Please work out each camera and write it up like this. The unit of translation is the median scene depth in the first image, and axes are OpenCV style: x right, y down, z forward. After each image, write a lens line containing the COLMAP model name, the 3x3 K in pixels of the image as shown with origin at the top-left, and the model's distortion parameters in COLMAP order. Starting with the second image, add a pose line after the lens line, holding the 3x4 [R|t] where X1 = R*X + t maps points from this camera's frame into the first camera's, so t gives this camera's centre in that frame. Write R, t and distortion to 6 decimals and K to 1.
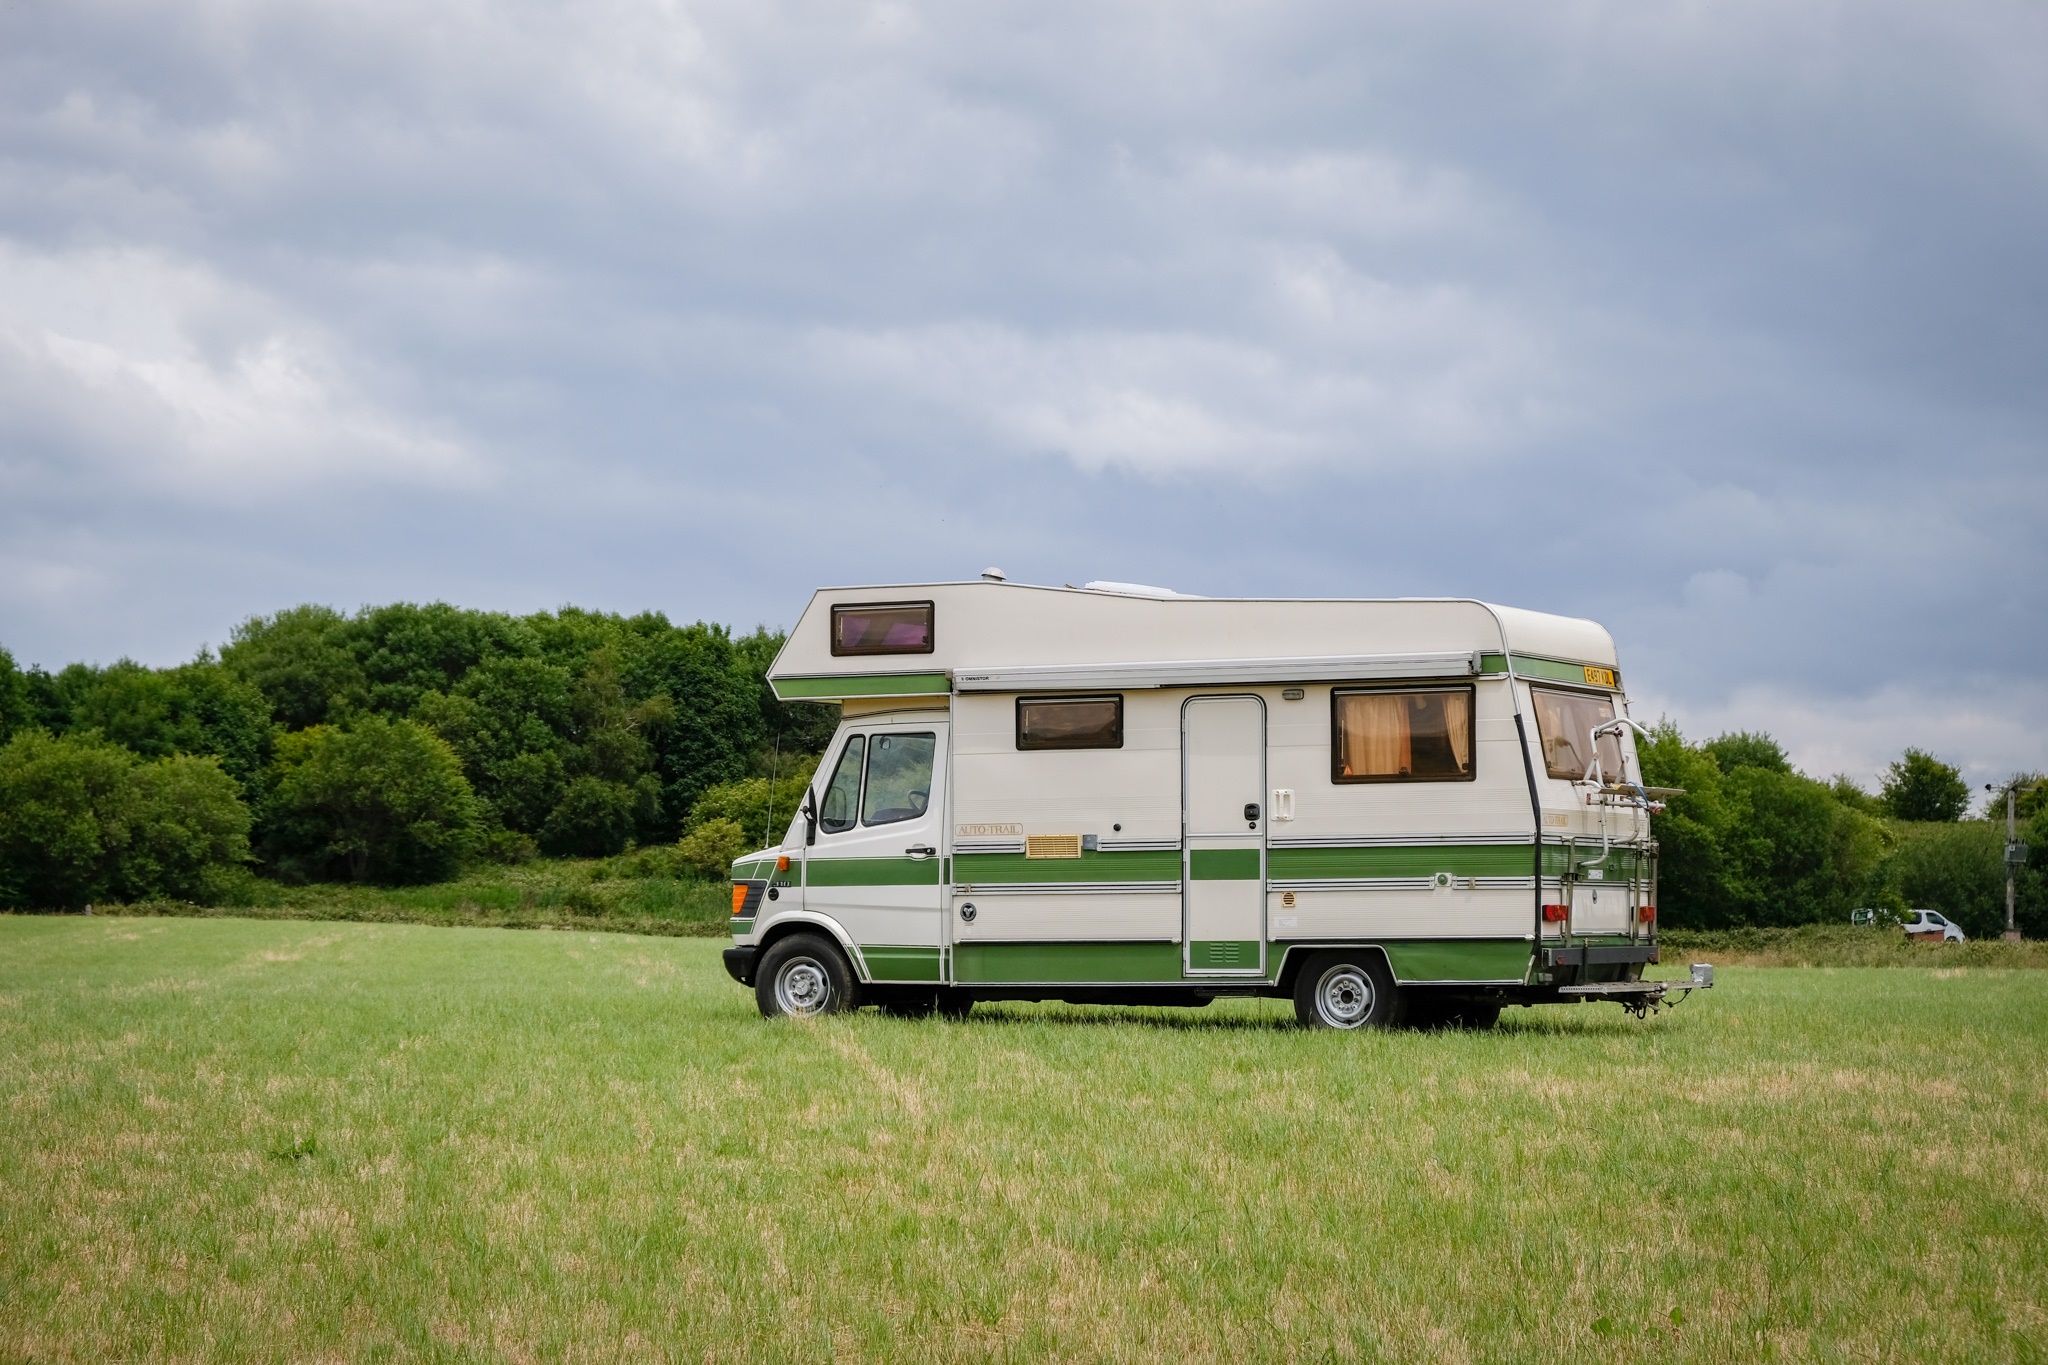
lens RADIAL K [[4782.4, 0, 1110.1], [0, 4782.4, 777.2], [0, 0, 1]] dist [-0.015054, 1.165272]
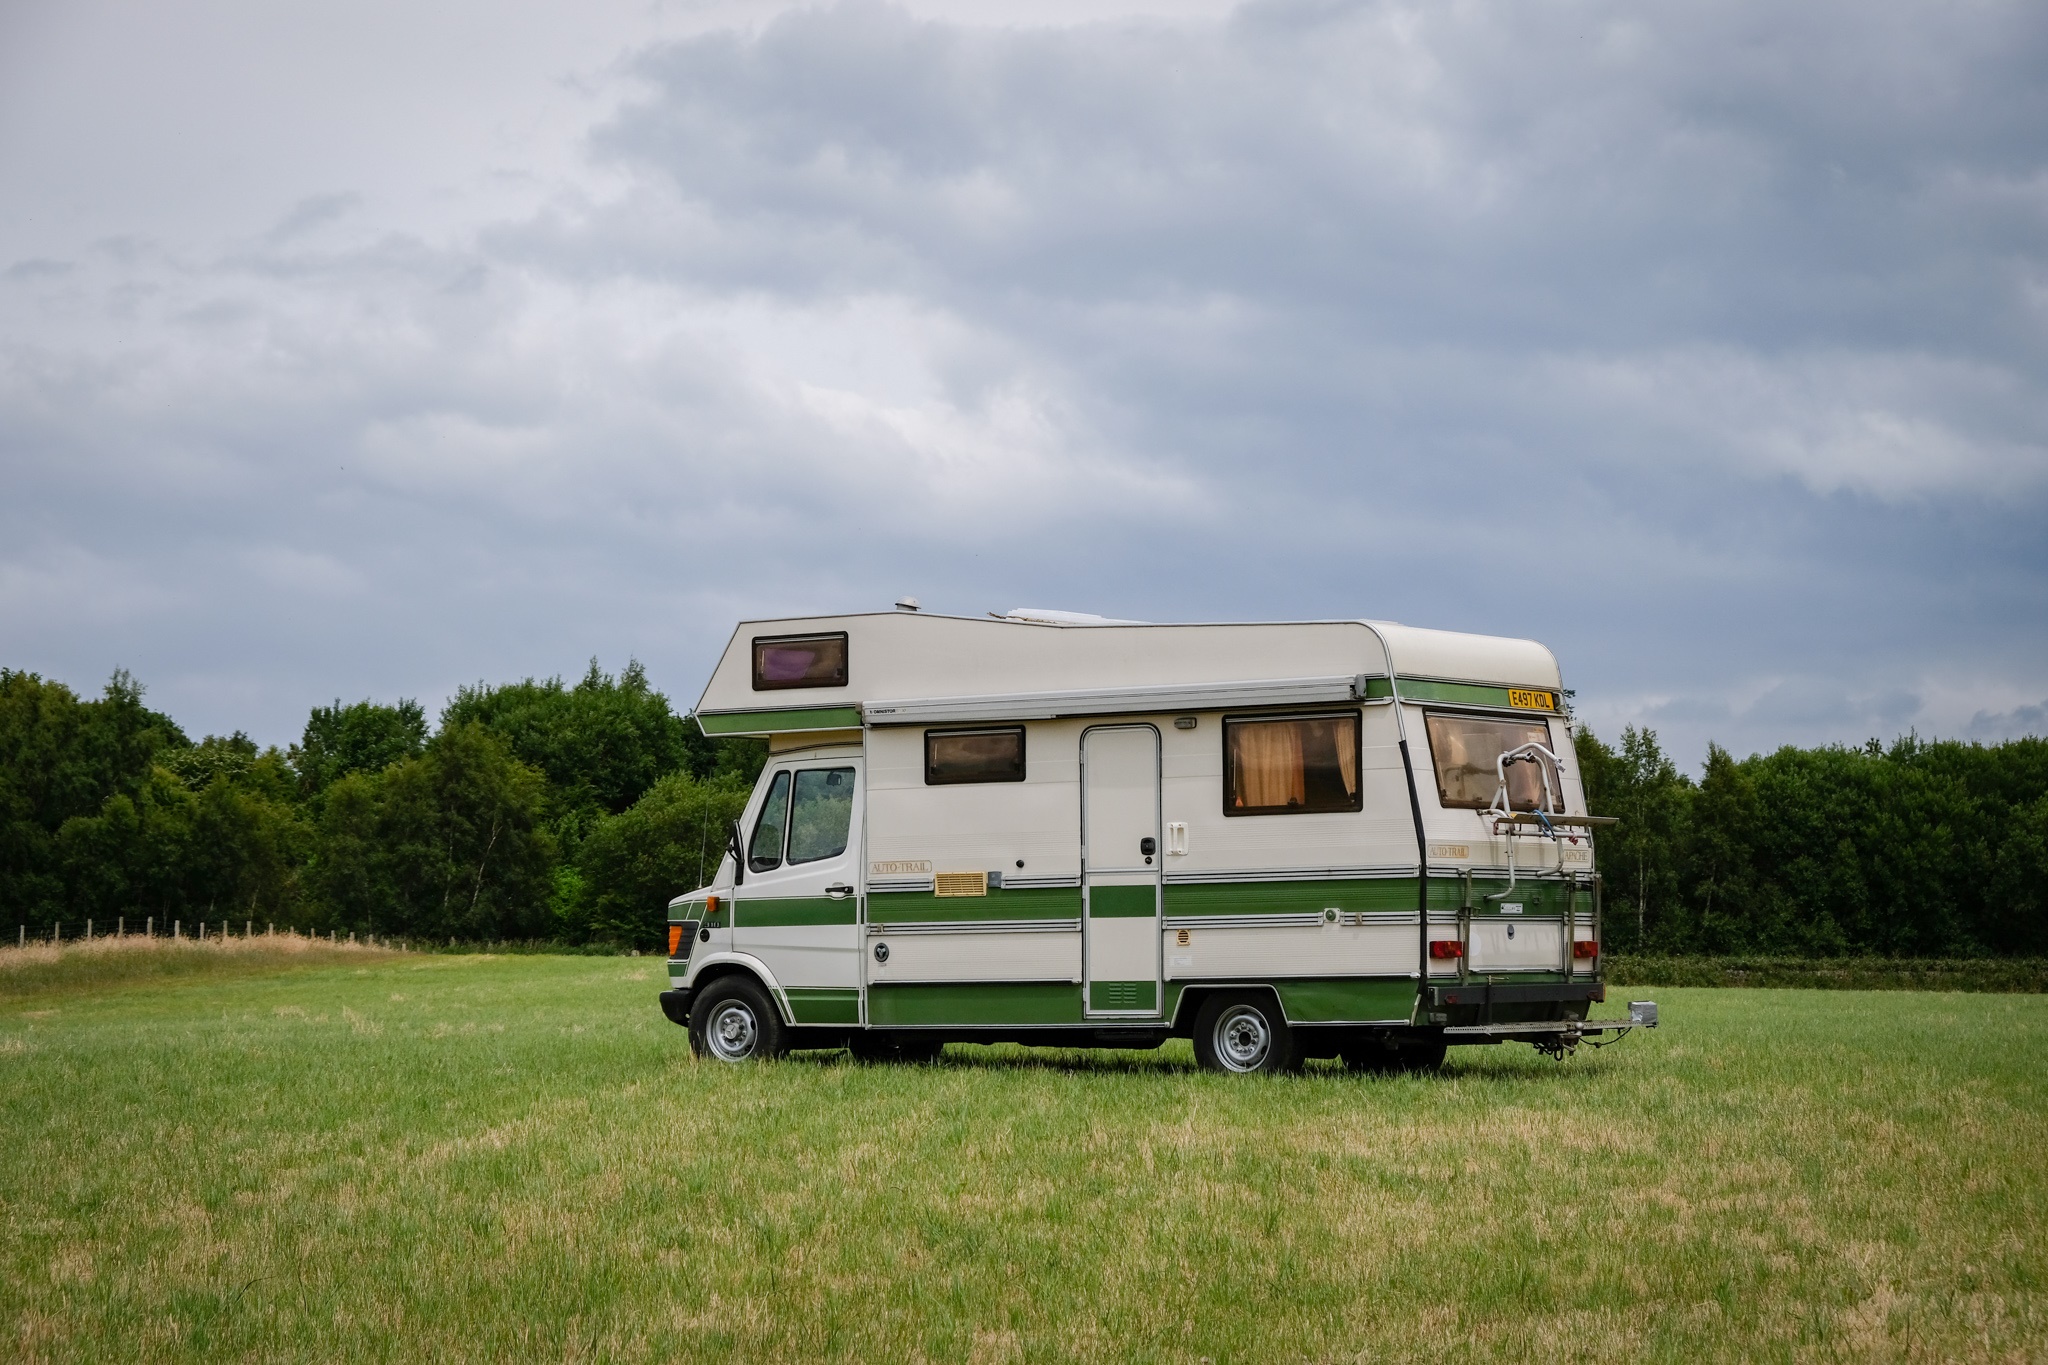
lens RADIAL K [[4782.4, 0, 1110.1], [0, 4782.4, 777.2], [0, 0, 1]] dist [-0.015054, 1.165272]
pose [[0.988894, -0.013083, -0.148042, 0.163030], [0.012212, 0.999902, -0.006794, -0.000156], [0.148117, 0.004911, 0.988958, 0.050117]]
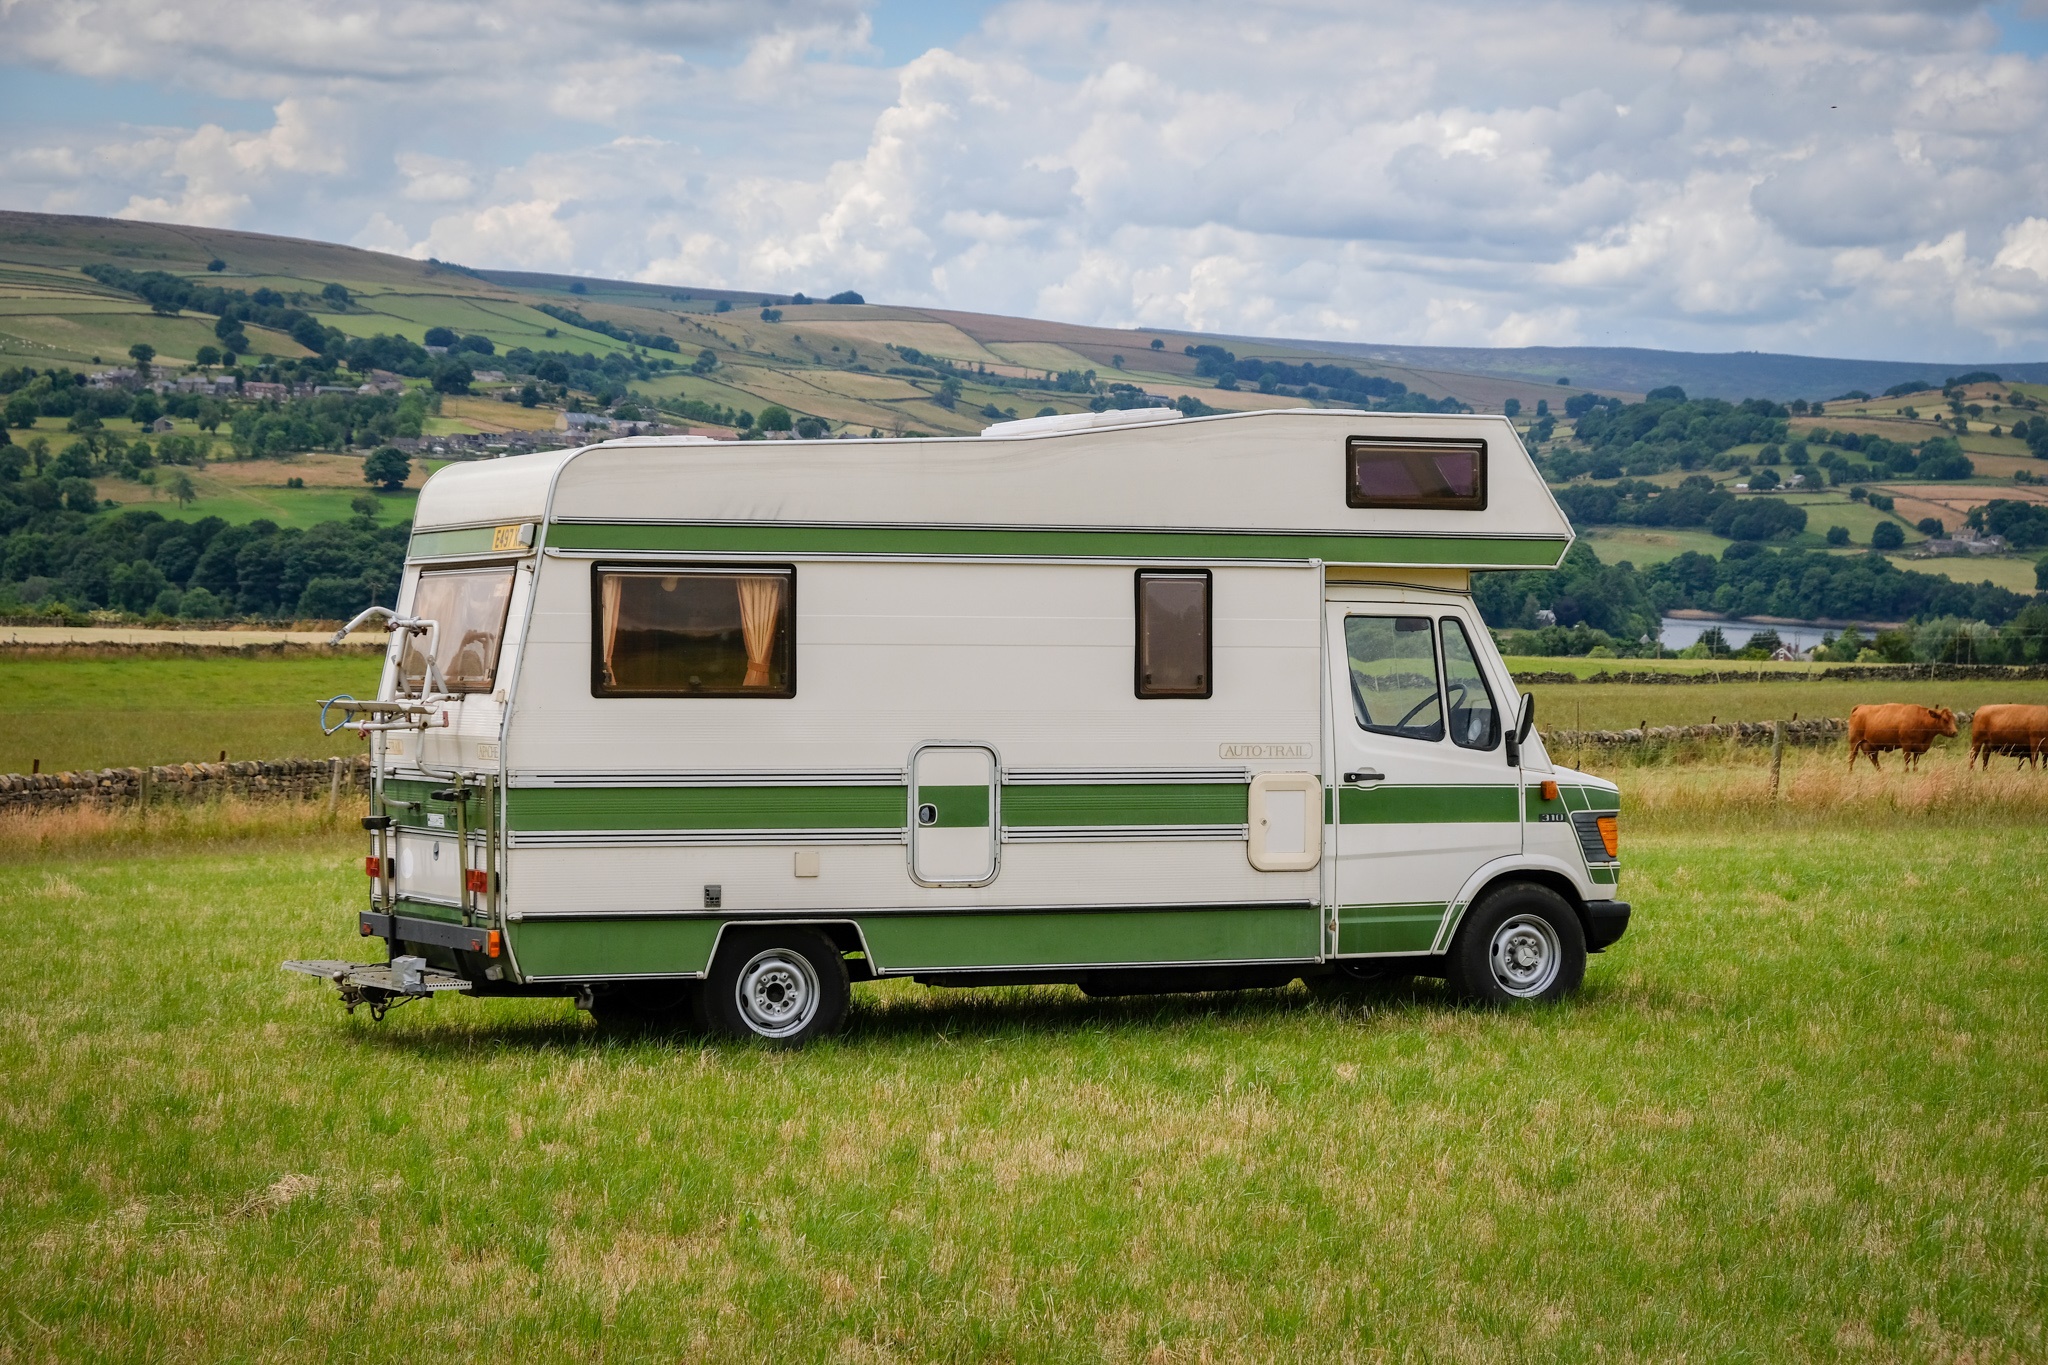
lens RADIAL K [[4782.4, 0, 1110.1], [0, 4782.4, 777.2], [0, 0, 1]] dist [-0.015054, 1.165272]
pose [[-0.649219, 0.019635, -0.760348, 0.586620], [0.028115, 0.999603, 0.001807, 0.015386], [0.760081, -0.020203, -0.649514, 1.546716]]
